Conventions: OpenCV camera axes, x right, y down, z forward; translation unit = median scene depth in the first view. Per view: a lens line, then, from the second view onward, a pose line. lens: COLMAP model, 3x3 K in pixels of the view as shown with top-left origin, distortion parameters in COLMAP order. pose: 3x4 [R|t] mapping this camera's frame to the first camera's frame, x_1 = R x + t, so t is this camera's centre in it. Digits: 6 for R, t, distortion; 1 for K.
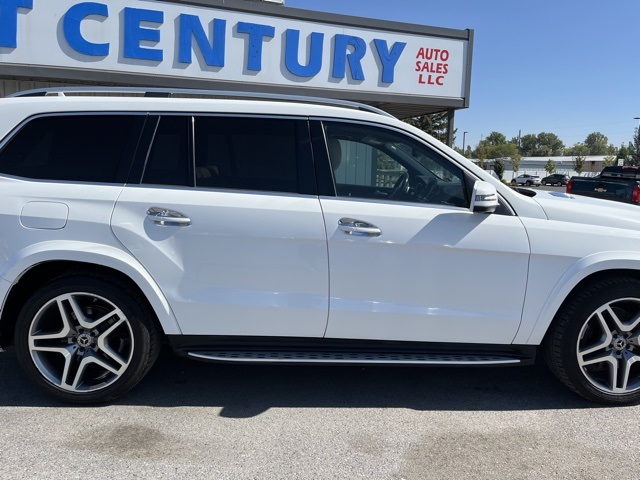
lens RADIAL K [[474.9, 0, 323.5], [0, 474.9, 234.4], [0, 0, 1]] dist [0.069791, -0.087643]
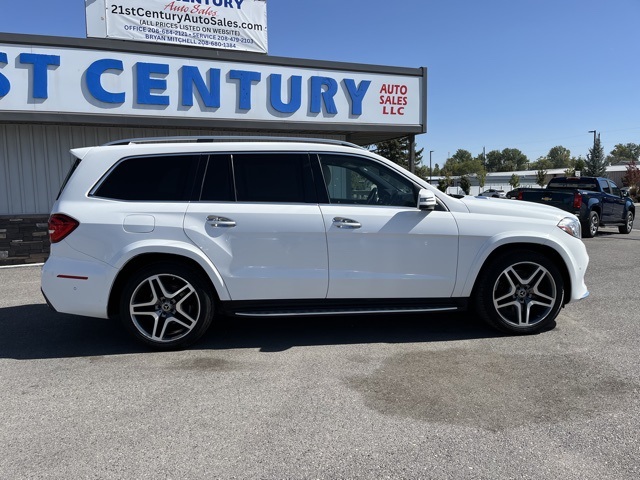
lens RADIAL K [[473.4, 0, 313.9], [0, 473.4, 243.2], [0, 0, 1]] dist [0.069423, -0.088031]
pose [[0.998377, -0.045503, 0.034242, -0.078864], [0.046478, 0.998521, -0.028223, 0.083041], [-0.032908, 0.029768, 0.999015, -0.478479]]
